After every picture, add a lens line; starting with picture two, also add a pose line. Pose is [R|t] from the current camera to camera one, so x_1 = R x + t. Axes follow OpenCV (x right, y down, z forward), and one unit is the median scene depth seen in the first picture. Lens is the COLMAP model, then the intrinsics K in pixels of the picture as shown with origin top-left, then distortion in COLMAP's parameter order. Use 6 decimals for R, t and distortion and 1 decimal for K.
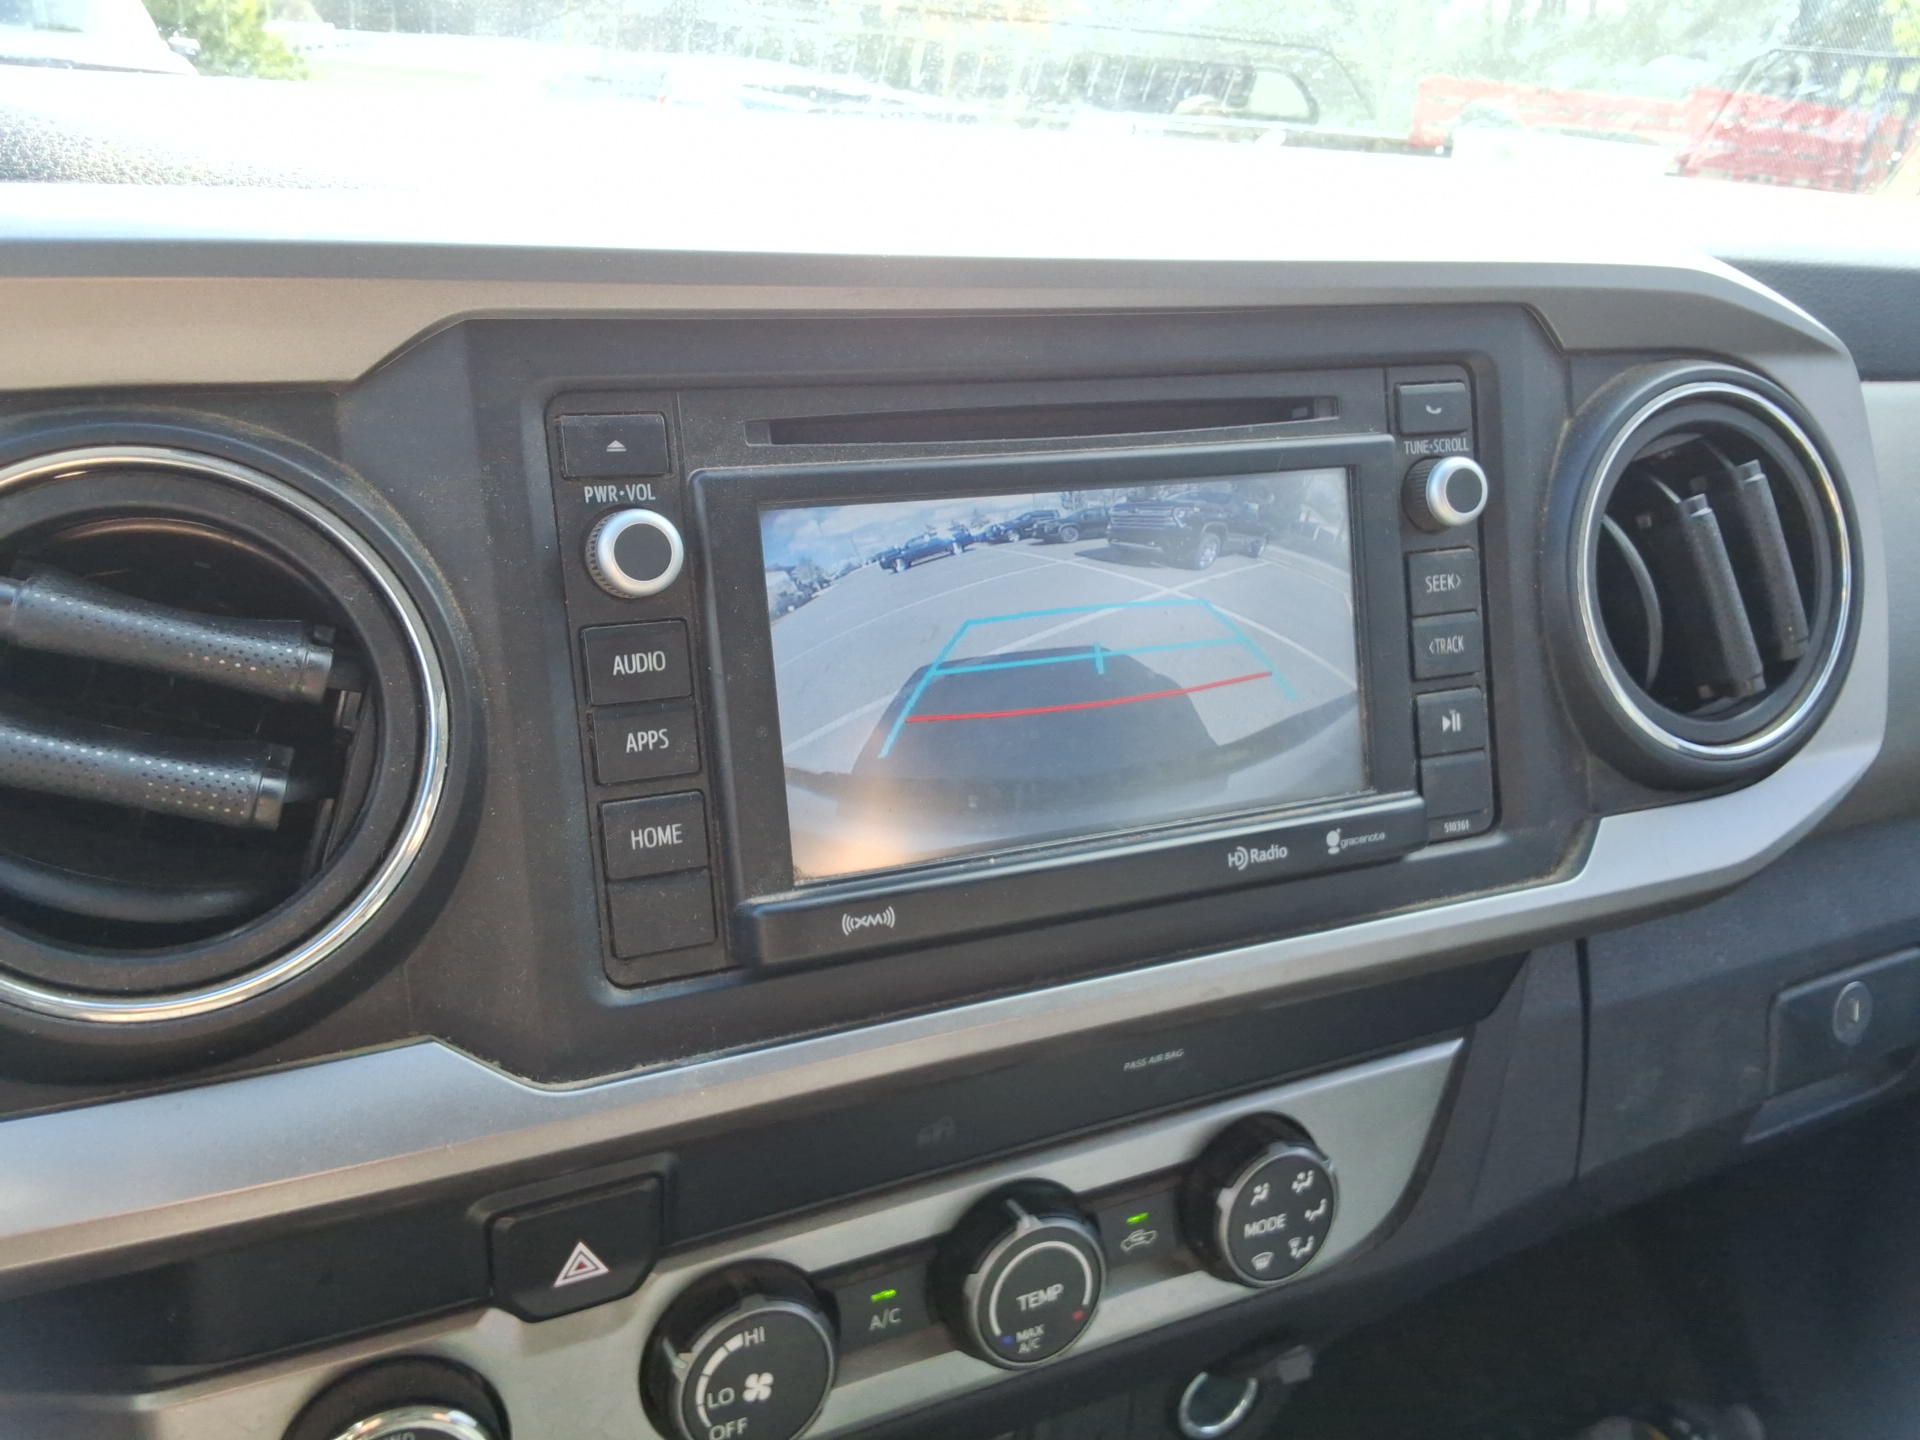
lens RADIAL K [[1554.5, 0, 960.2], [0, 1554.5, 721.8], [0, 0, 1]] dist [0.085798, -0.127725]
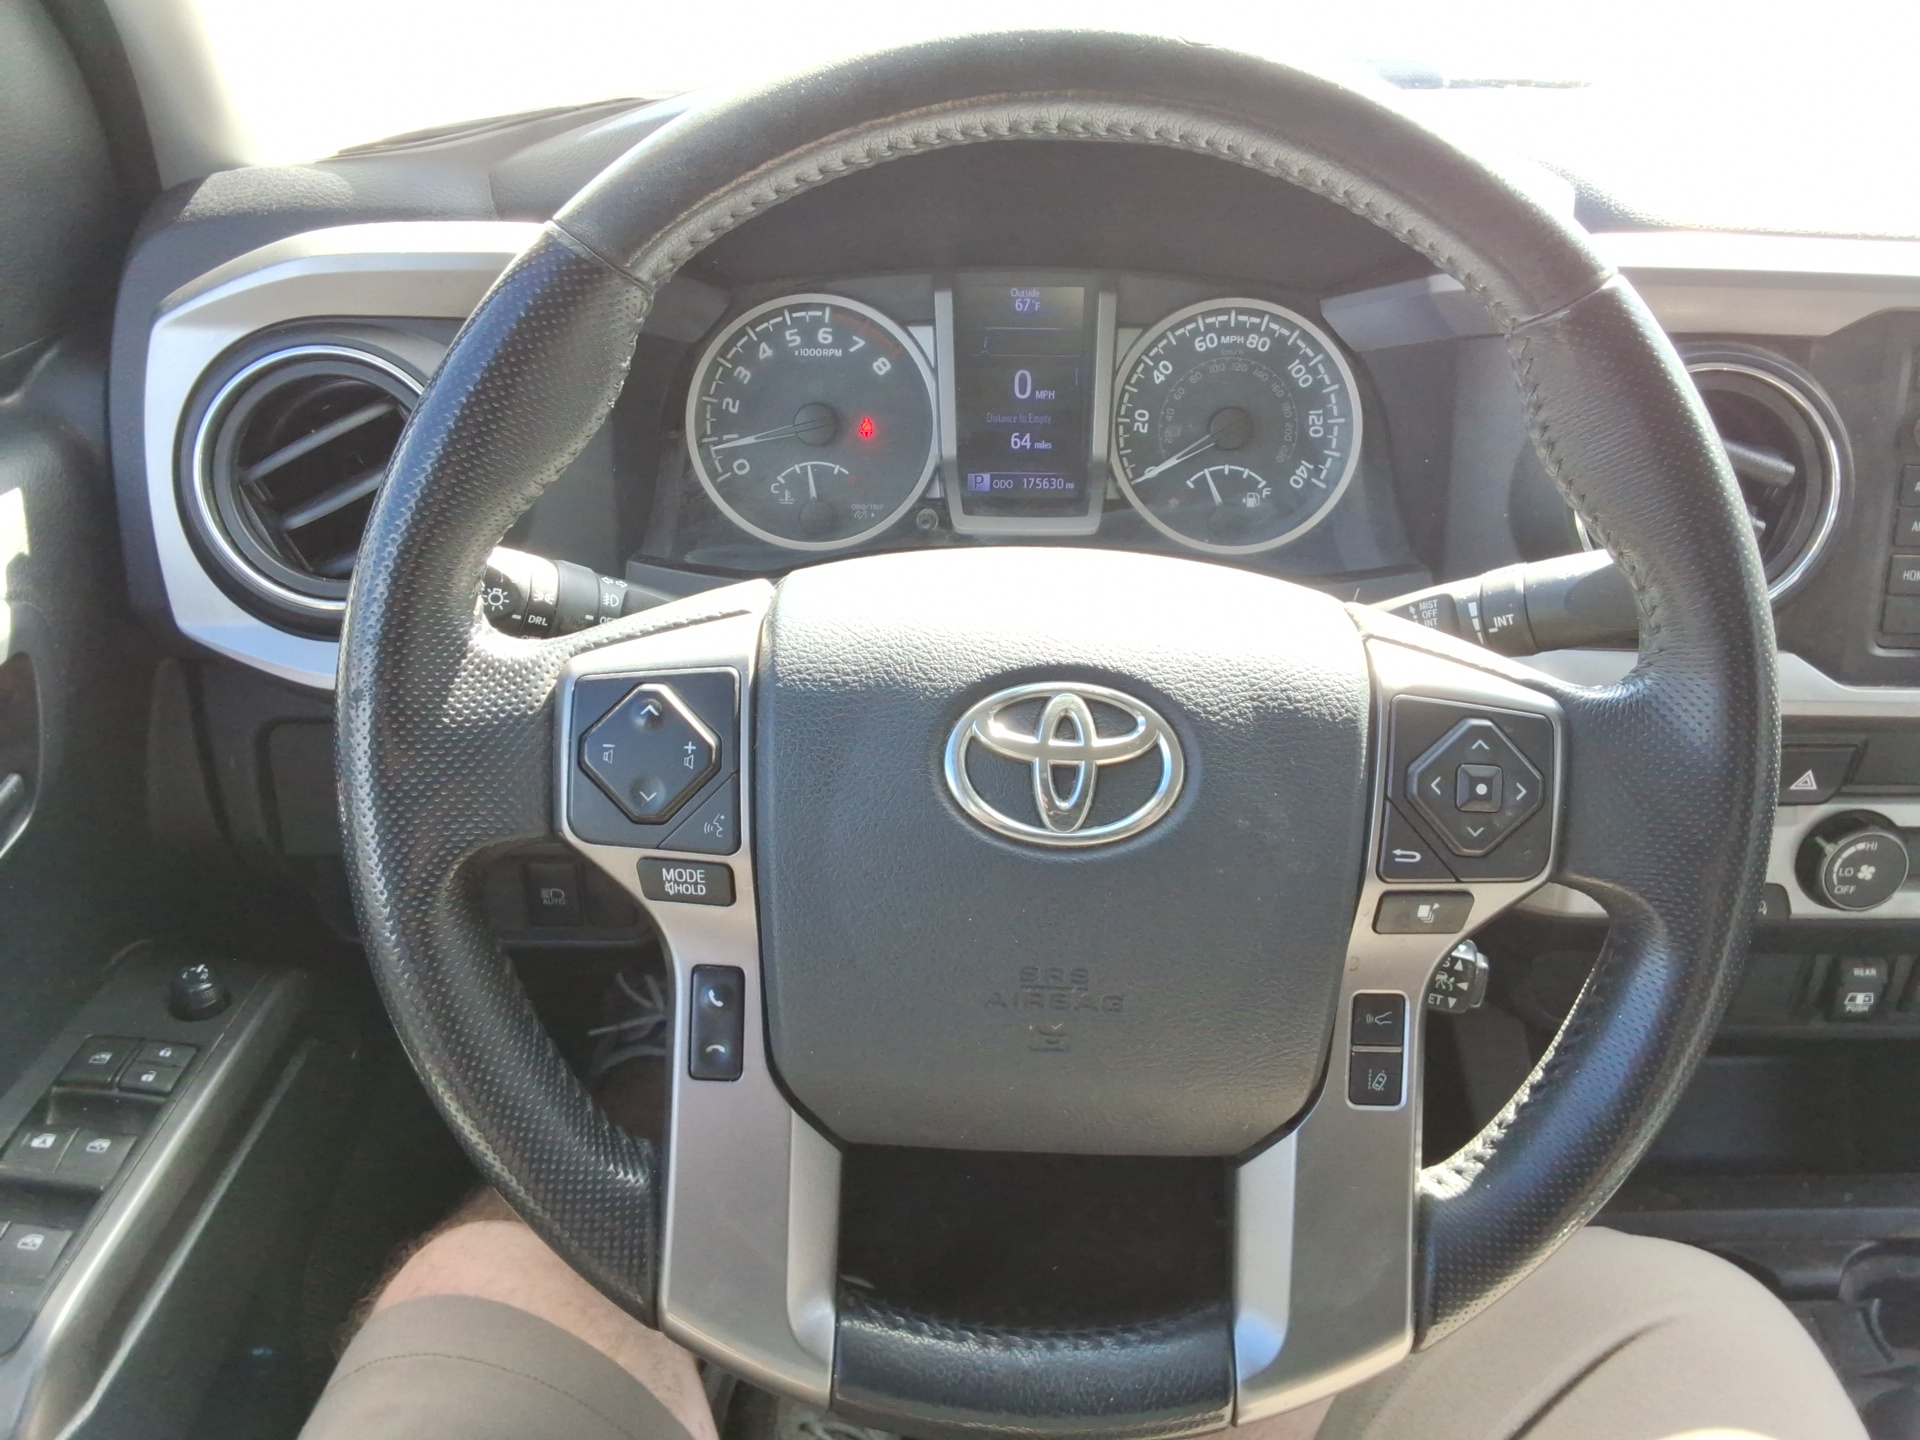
lens RADIAL K [[1554.5, 0, 960.4], [0, 1554.5, 717.2], [0, 0, 1]] dist [0.085798, -0.127725]
pose [[0.902869, 0.190861, -0.385227, -0.424518], [-0.127076, 0.974491, 0.184981, 0.029012], [0.410706, -0.118061, 0.904092, -1.160353]]
